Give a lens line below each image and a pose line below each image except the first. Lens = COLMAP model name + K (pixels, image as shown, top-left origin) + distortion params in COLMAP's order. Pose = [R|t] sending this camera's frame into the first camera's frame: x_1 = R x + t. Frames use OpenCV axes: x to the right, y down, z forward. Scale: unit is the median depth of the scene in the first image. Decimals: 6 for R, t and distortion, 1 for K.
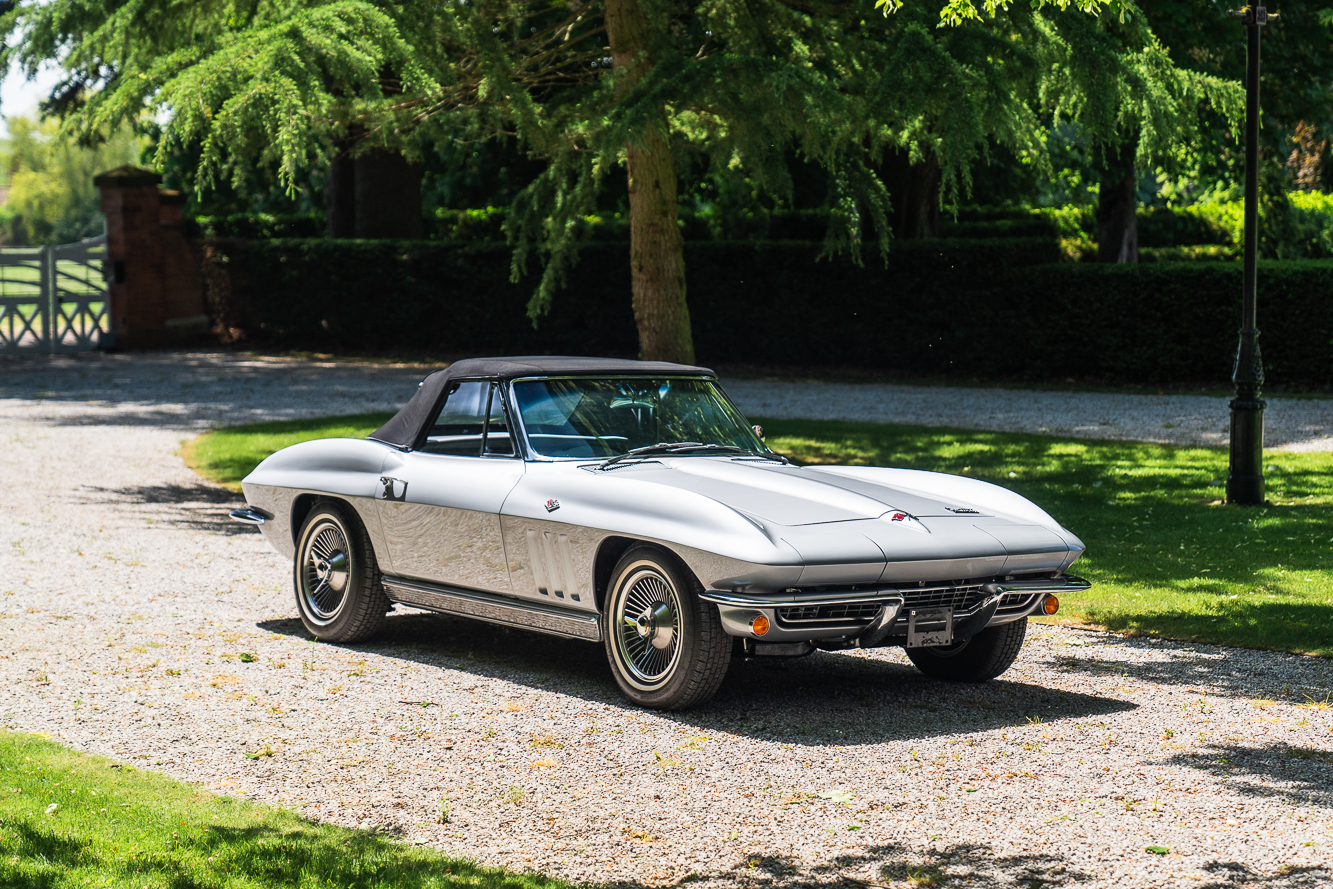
lens RADIAL K [[2808.7, 0, 666.5], [0, 2808.7, 444.5], [0, 0, 1]] dist [0.000626, 0.140279]
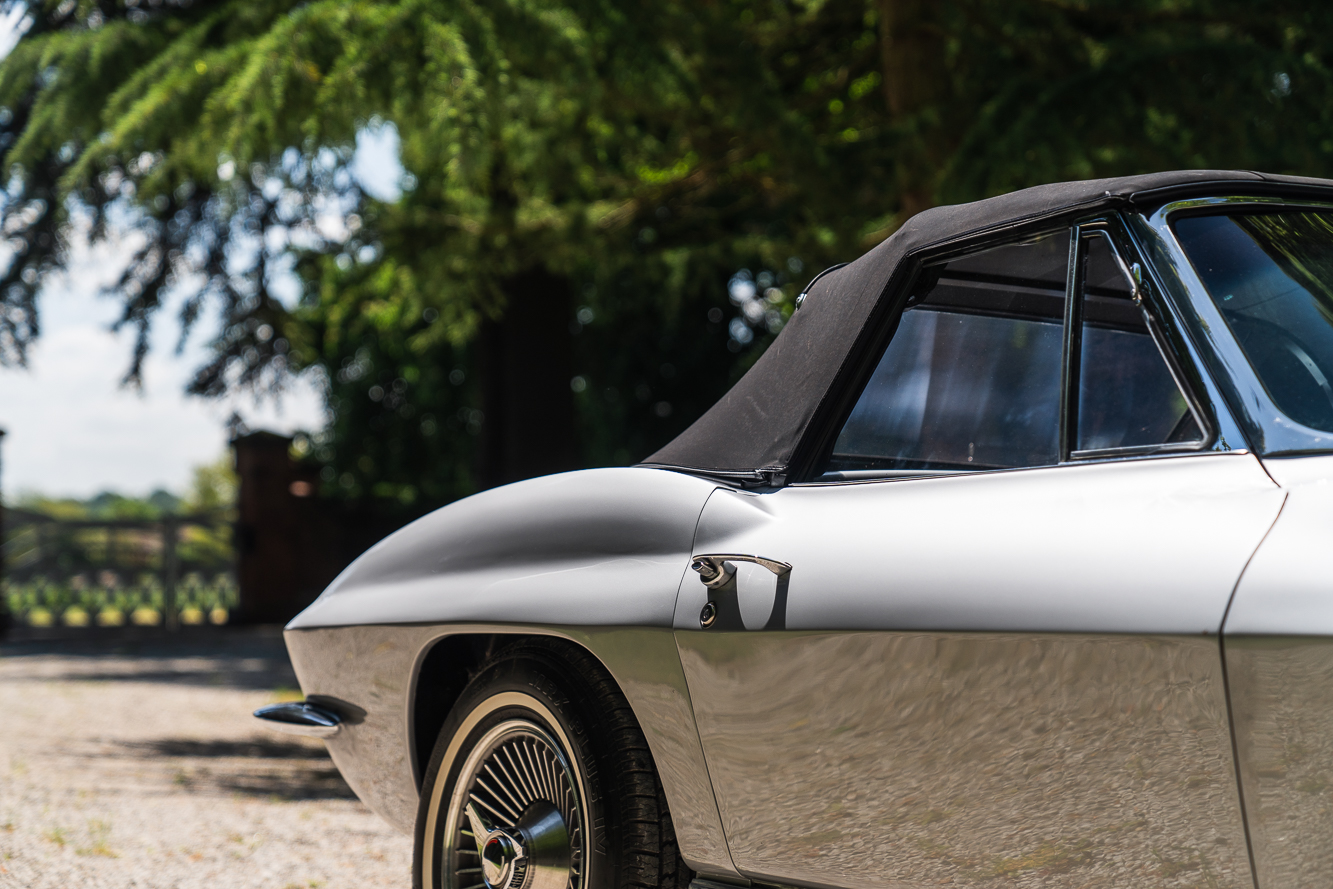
lens RADIAL K [[2808.7, 0, 666.5], [0, 2808.7, 444.5], [0, 0, 1]] dist [0.000626, 0.140279]
pose [[0.998200, 0.010413, -0.059065, -0.041267], [-0.017312, 0.992920, -0.117518, 0.017051], [0.057424, 0.118329, 0.991313, 0.328771]]
